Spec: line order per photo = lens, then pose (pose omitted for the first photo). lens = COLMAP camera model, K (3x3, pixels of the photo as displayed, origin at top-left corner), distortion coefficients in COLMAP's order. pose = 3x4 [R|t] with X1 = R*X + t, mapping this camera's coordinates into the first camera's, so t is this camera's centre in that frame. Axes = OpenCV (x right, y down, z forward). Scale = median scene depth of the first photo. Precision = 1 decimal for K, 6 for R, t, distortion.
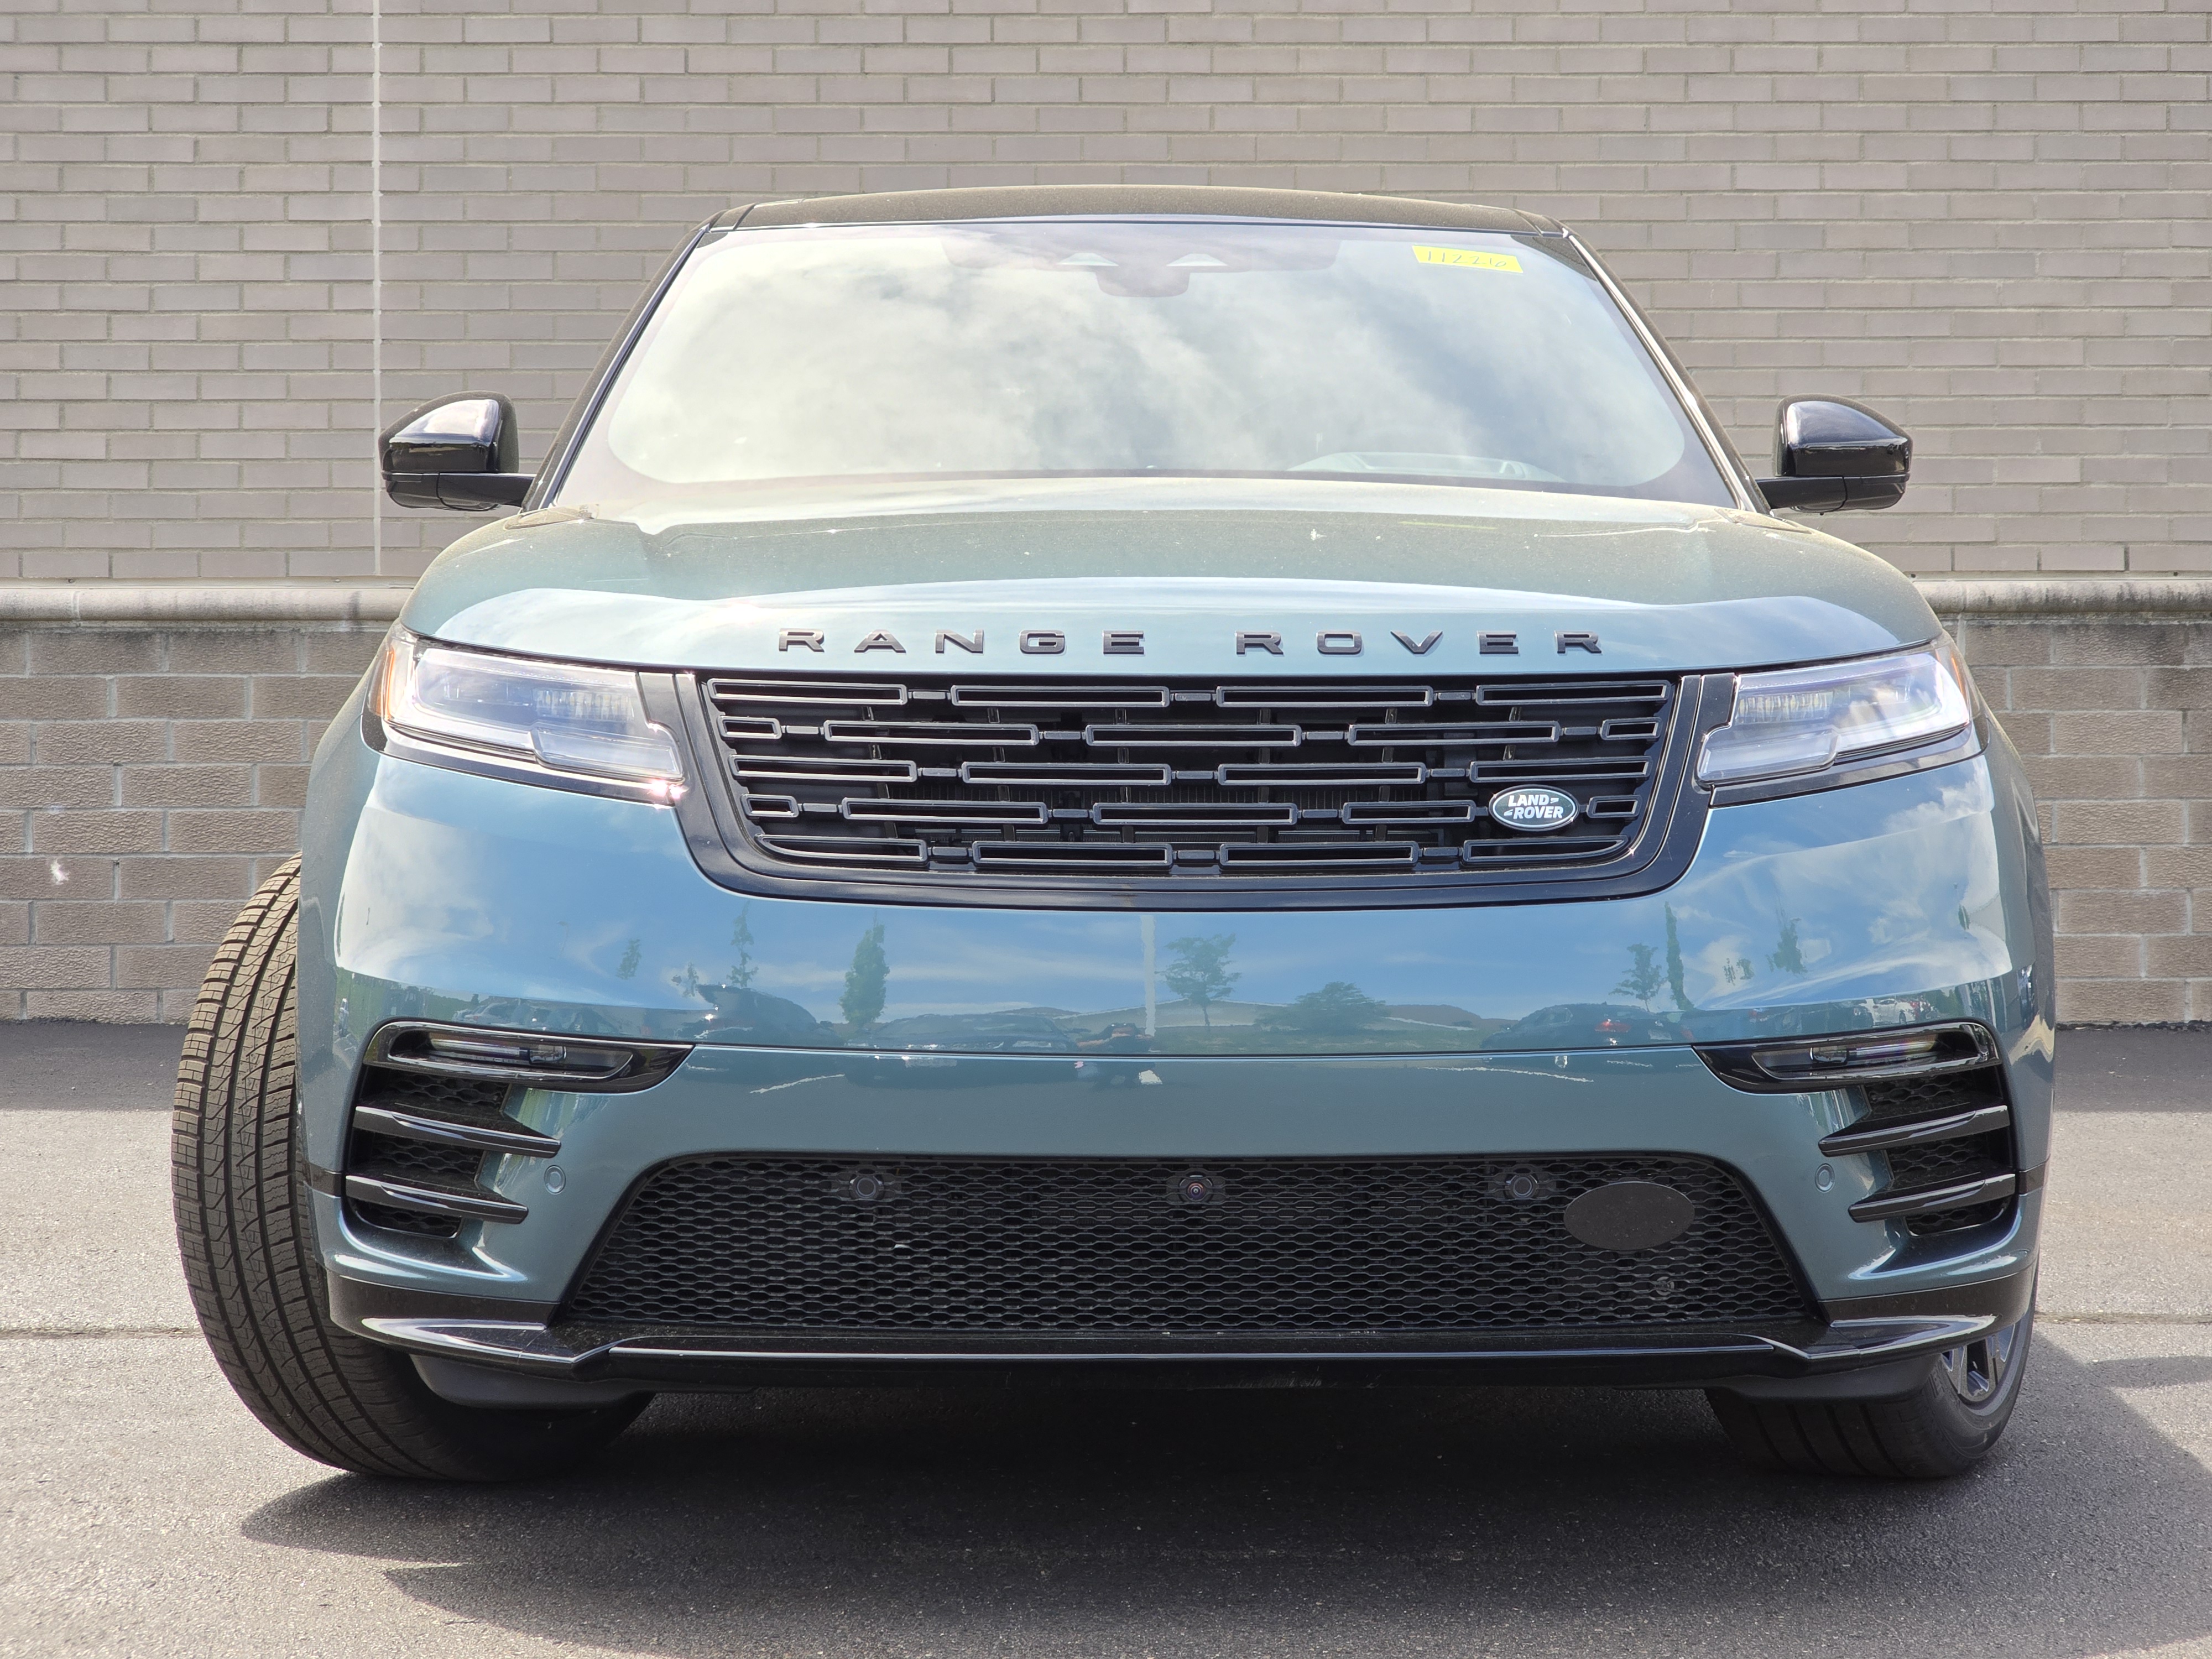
lens RADIAL K [[4415.8, 0, 1196.3], [0, 4415.8, 776.2], [0, 0, 1]] dist [-0.004791, 0.201202]
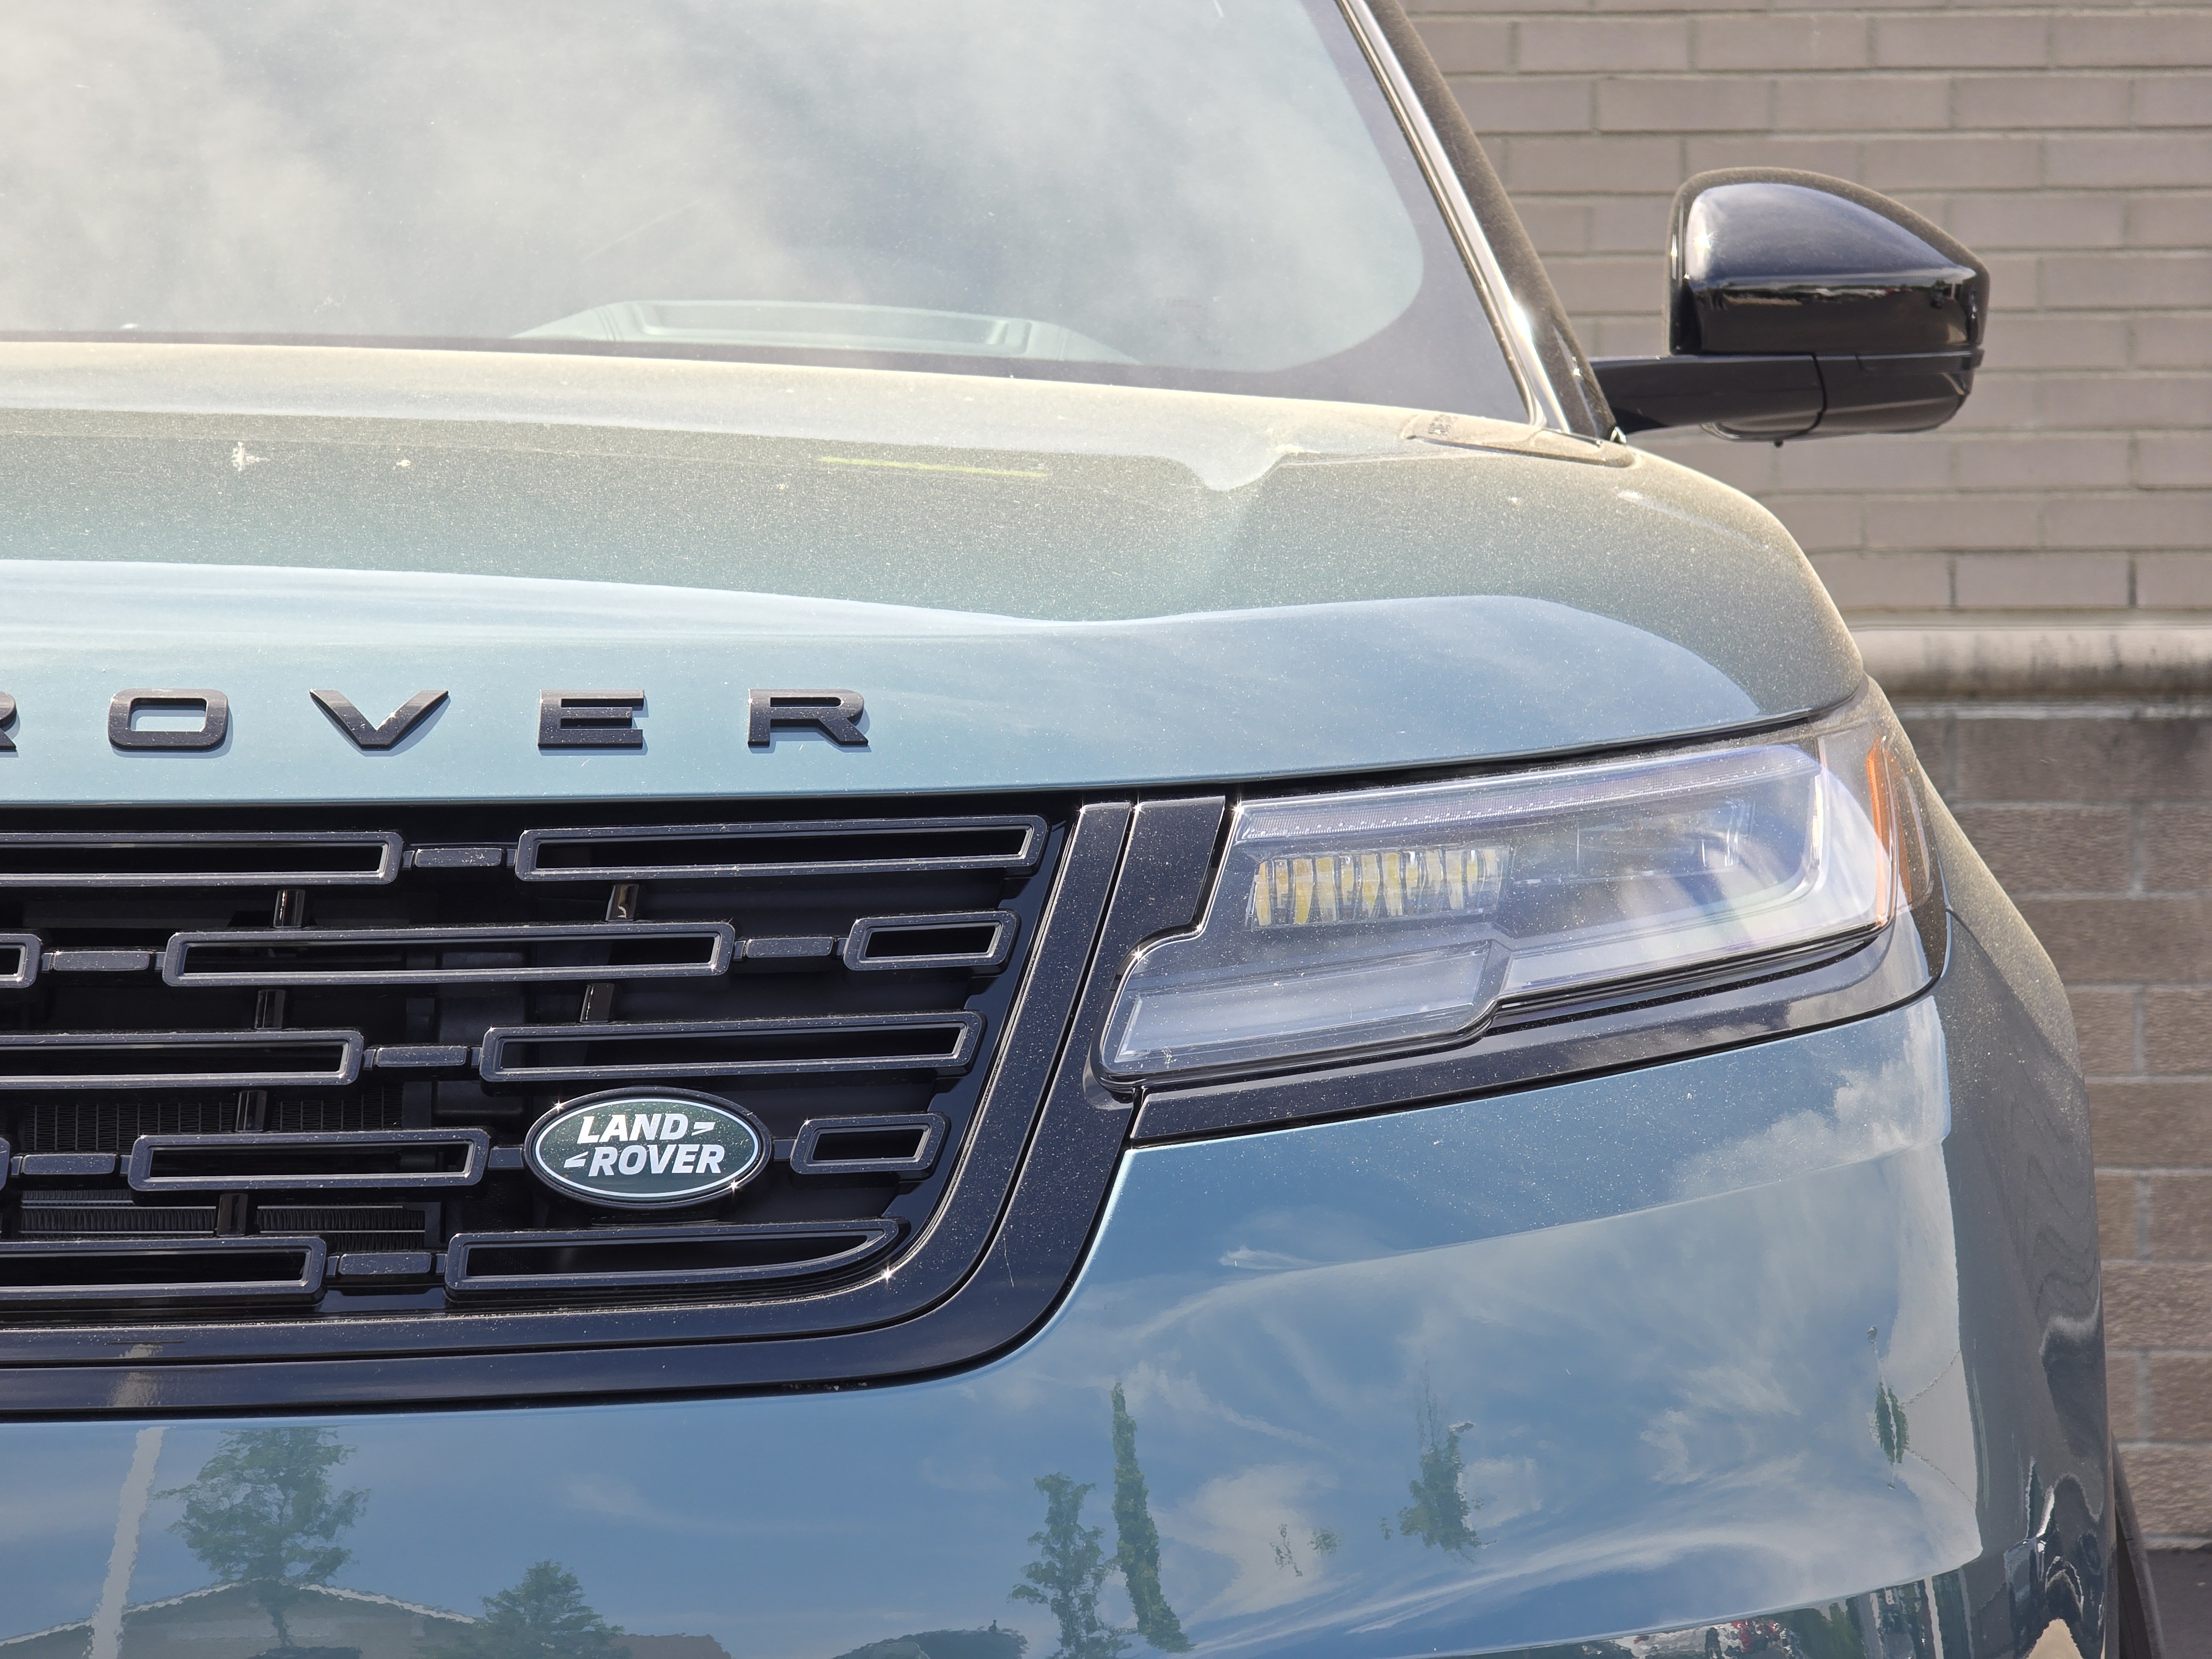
lens RADIAL K [[7443.9, 0, 1105.6], [0, 7443.9, 829.4], [0, 0, 1]] dist [-0.159880, 0.629169]
pose [[0.999532, -0.002395, -0.030482, 0.127017], [0.001789, 0.999801, -0.019882, -0.007069], [0.030524, 0.019818, 0.999338, 0.329772]]
